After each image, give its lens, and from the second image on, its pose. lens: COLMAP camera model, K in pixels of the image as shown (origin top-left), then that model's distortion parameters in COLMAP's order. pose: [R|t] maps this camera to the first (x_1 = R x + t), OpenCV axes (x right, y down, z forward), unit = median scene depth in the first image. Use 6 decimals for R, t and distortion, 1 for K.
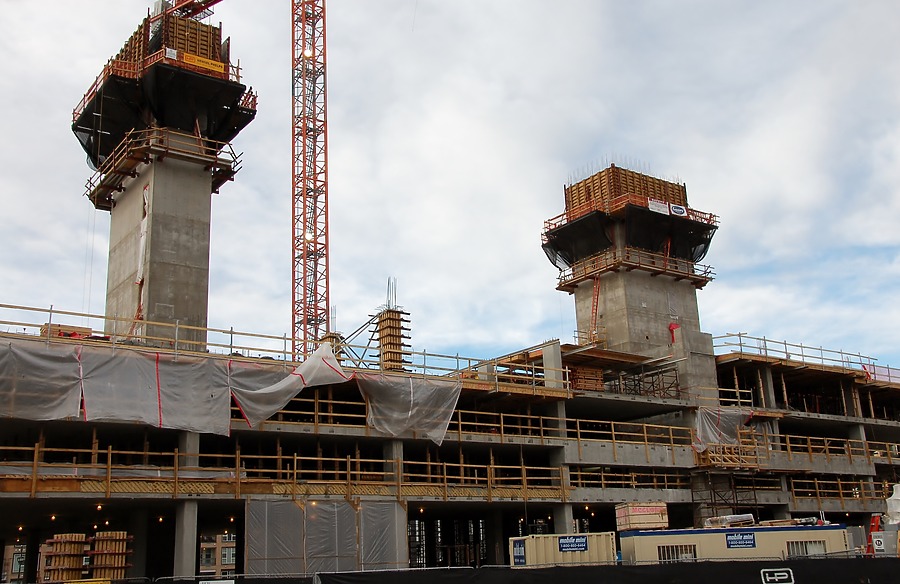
lens RADIAL K [[957.3, 0, 450.0], [0, 957.3, 292.0], [0, 0, 1]] dist [-0.076411, 0.273534]
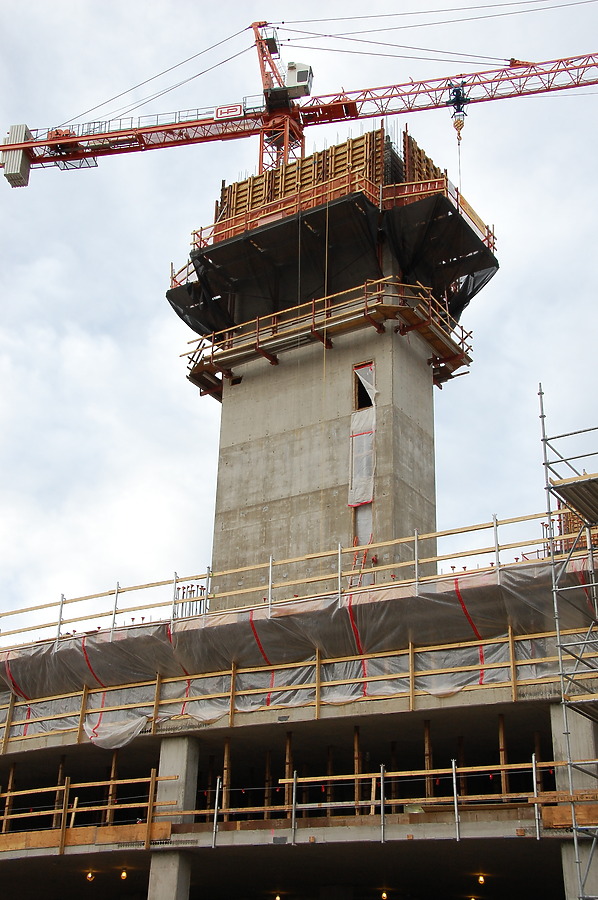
lens RADIAL K [[1147.2, 0, 299.8], [0, 1147.2, 464.4], [0, 0, 1]] dist [0.091668, 0.019379]
pose [[0.927401, 0.215899, 0.305476, -0.649540], [-0.165952, 0.969331, -0.181267, 0.119634], [-0.335243, 0.117413, 0.934787, 0.305509]]
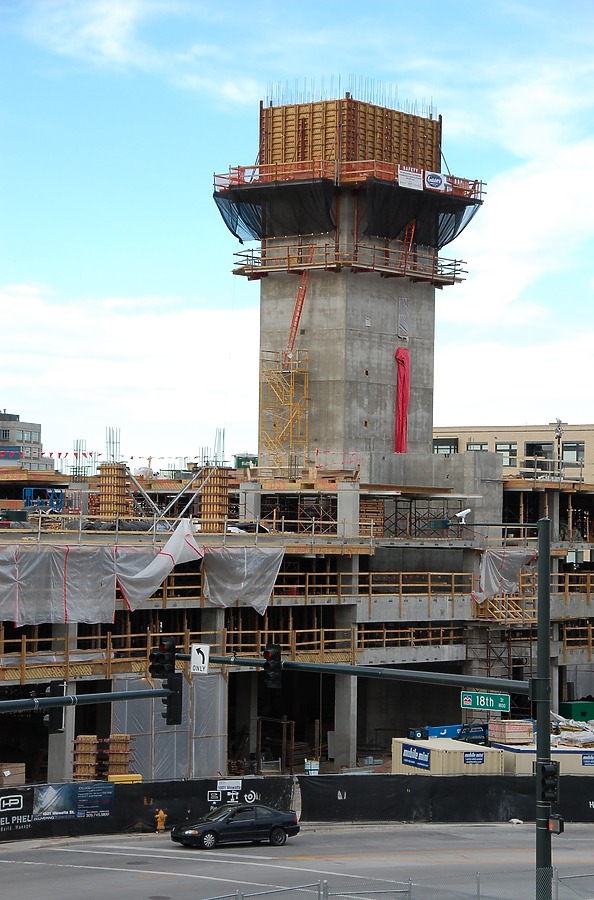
lens RADIAL K [[2594.0, 0, 297.0], [0, 2594.0, 450.0], [0, 0, 1]] dist [0.708336, 0.453192]
pose [[0.947718, 0.066637, 0.312074, -0.652781], [-0.139885, 0.965738, 0.218593, -0.467009], [-0.286815, -0.250819, 0.924568, -1.120484]]
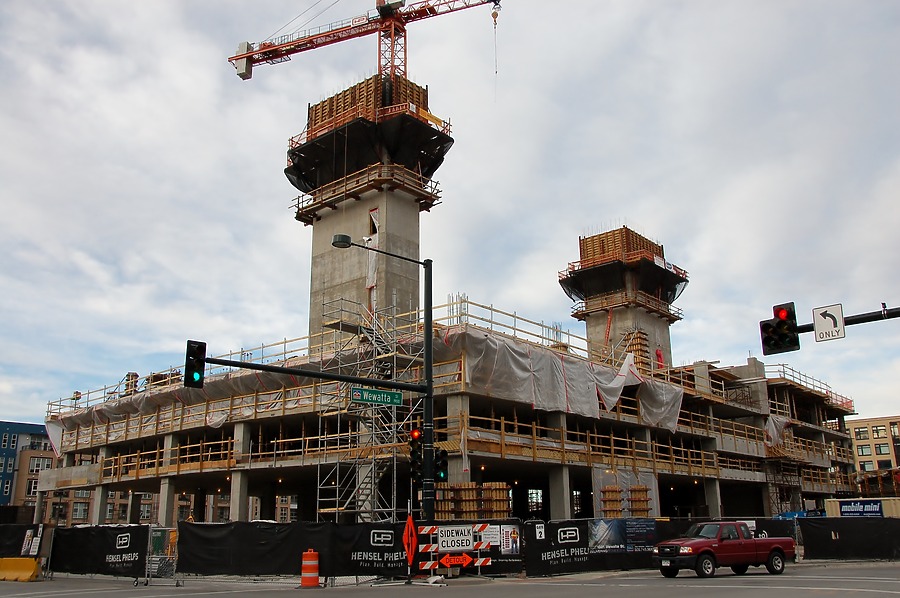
lens RADIAL K [[795.8, 0, 450.0], [0, 795.8, 299.0], [0, 0, 1]] dist [-0.089658, -0.001205]
pose [[0.971777, 0.094063, 0.216339, -0.478848], [-0.092149, 0.995565, -0.018940, 0.016277], [-0.217161, -0.001530, 0.976135, -0.027235]]
